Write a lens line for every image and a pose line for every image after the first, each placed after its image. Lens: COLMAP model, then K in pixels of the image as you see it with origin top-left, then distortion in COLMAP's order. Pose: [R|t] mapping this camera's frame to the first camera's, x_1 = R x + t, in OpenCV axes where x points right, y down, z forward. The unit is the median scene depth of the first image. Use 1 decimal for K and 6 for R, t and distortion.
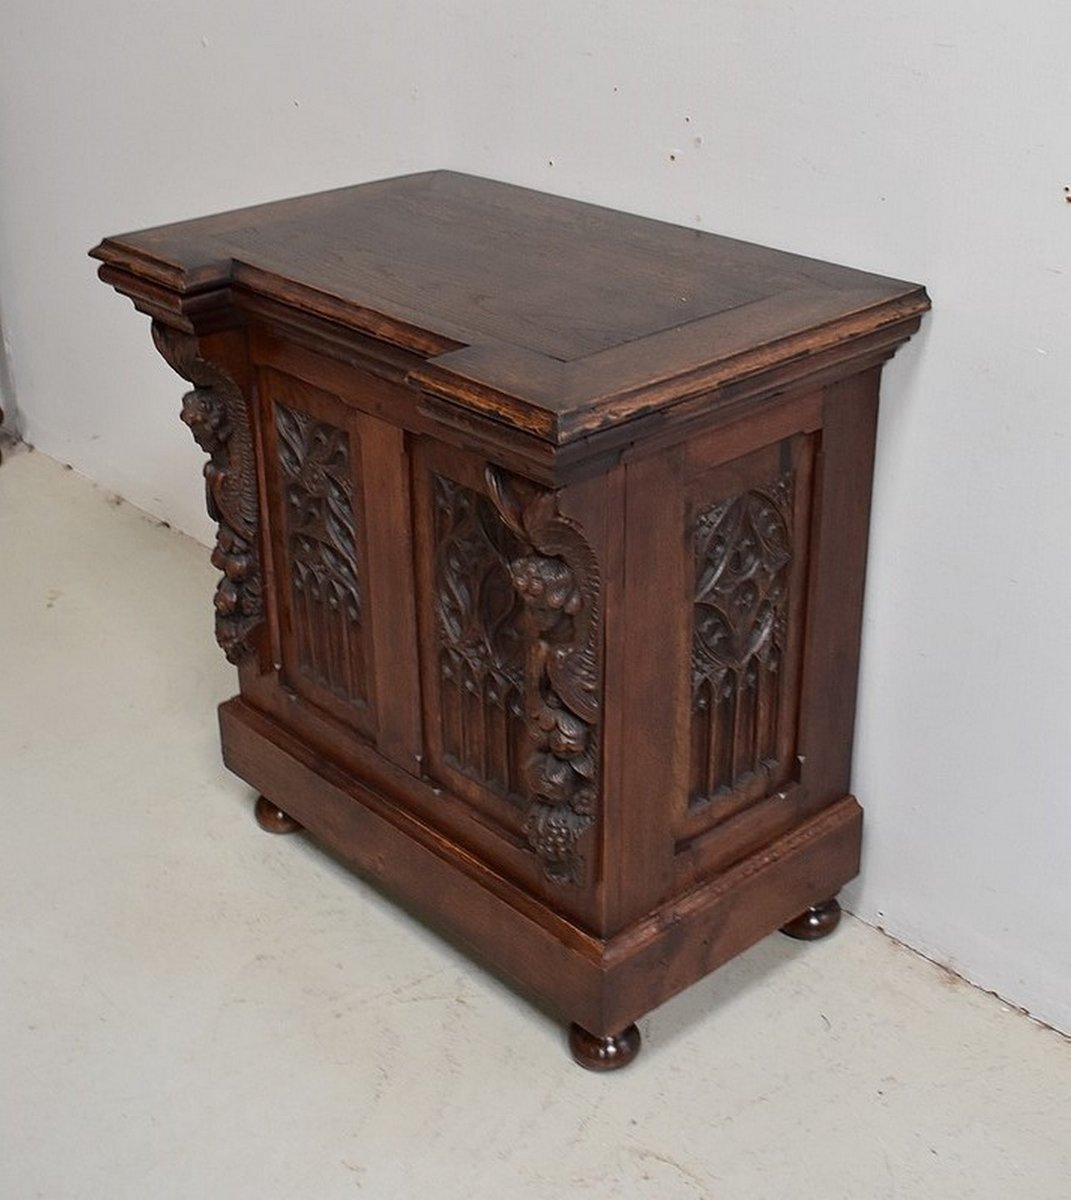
lens RADIAL K [[1687.3, 0, 537.6], [0, 1687.3, 580.0], [0, 0, 1]] dist [-0.059783, 0.000000]
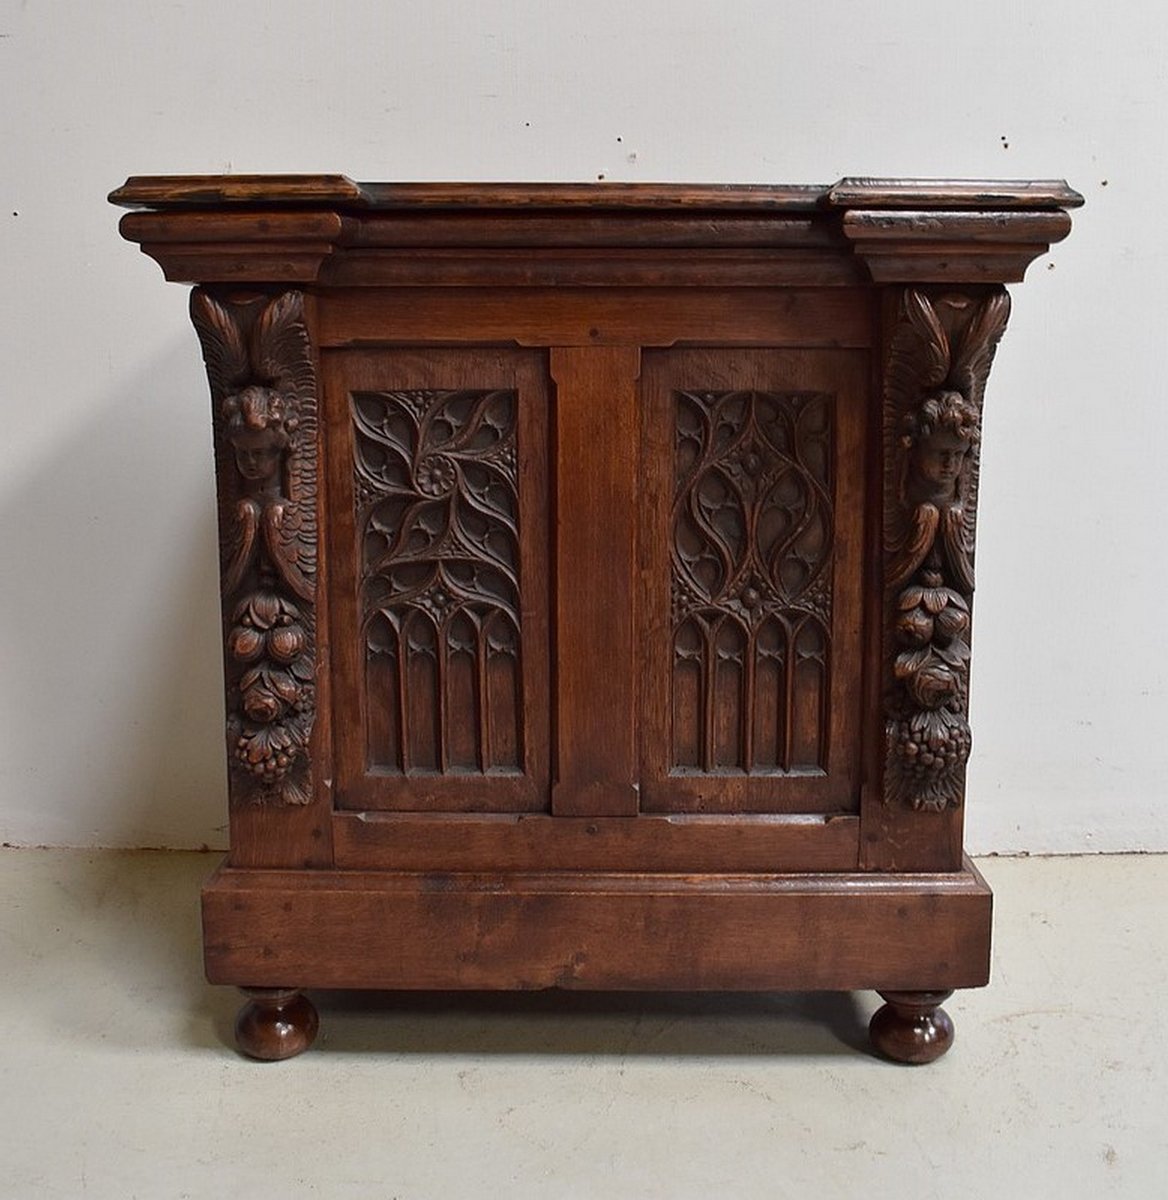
lens RADIAL K [[1435.3, 0, 585.9], [0, 1435.3, 592.7], [0, 0, 1]] dist [-0.093189, 0.000000]
pose [[0.684116, -0.107819, 0.721360, -0.573019], [0.319427, 0.933413, -0.163420, 0.122668], [-0.655707, 0.342220, 0.673003, 0.517258]]
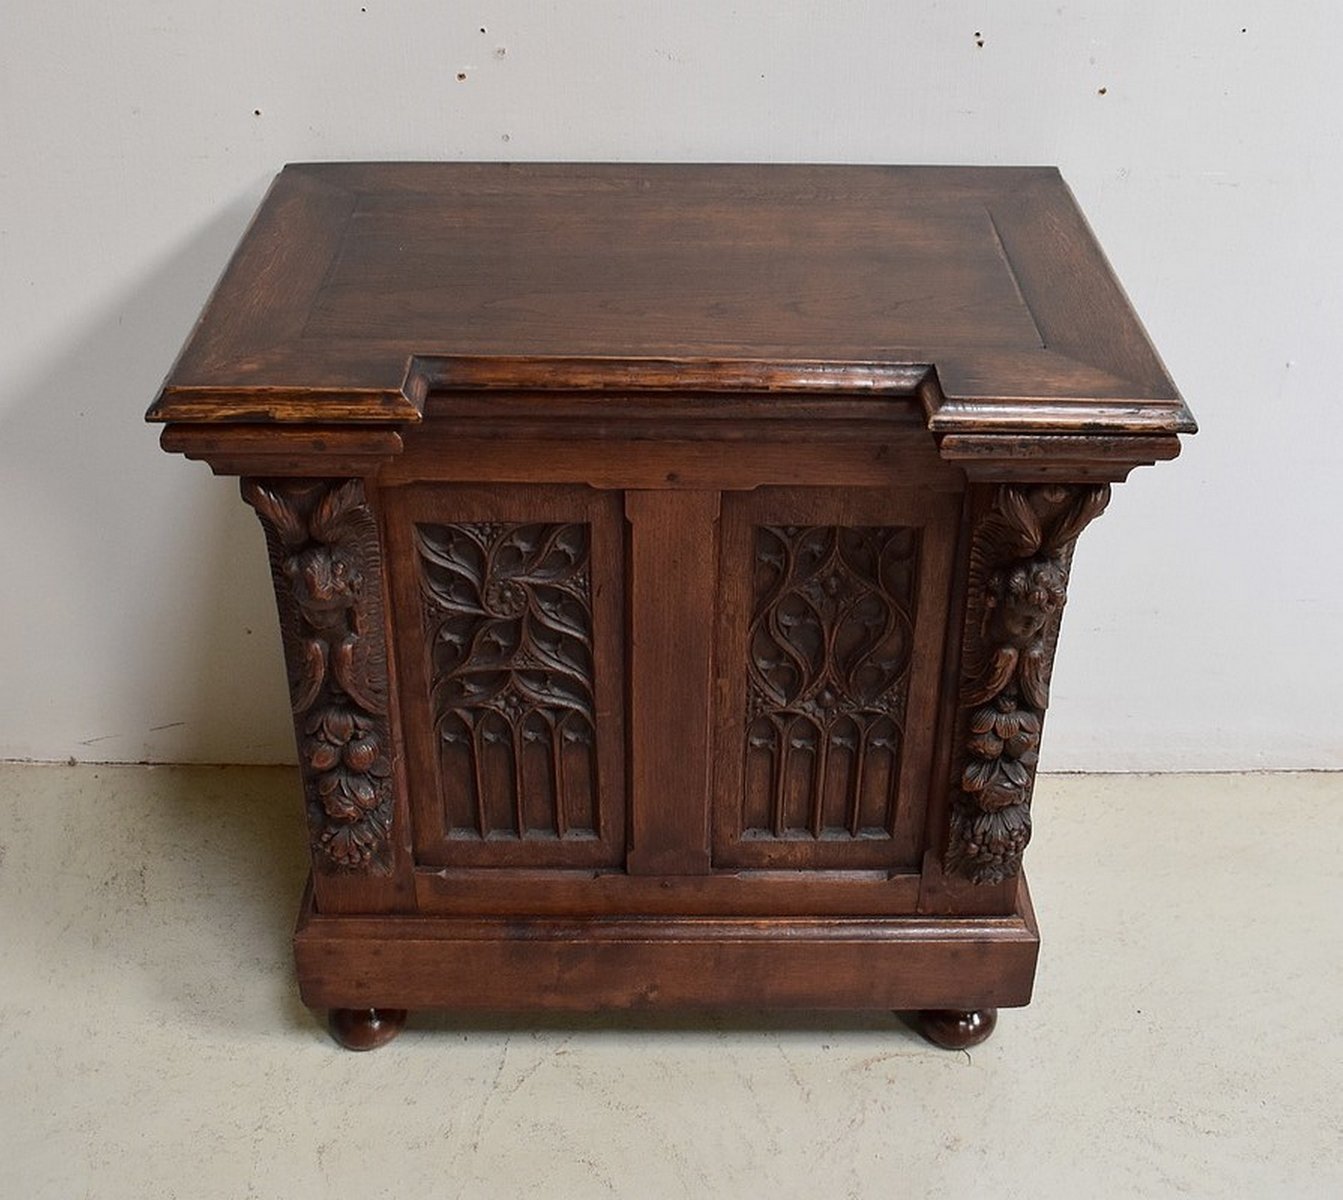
lens RADIAL K [[1763.8, 0, 711.2], [0, 1763.8, 597.2], [0, 0, 1]] dist [-0.086290, 0.000000]
pose [[0.654043, -0.400477, 0.641753, -0.581495], [0.310263, 0.915742, 0.255251, -0.234392], [-0.689902, 0.032167, 0.723187, 0.356866]]
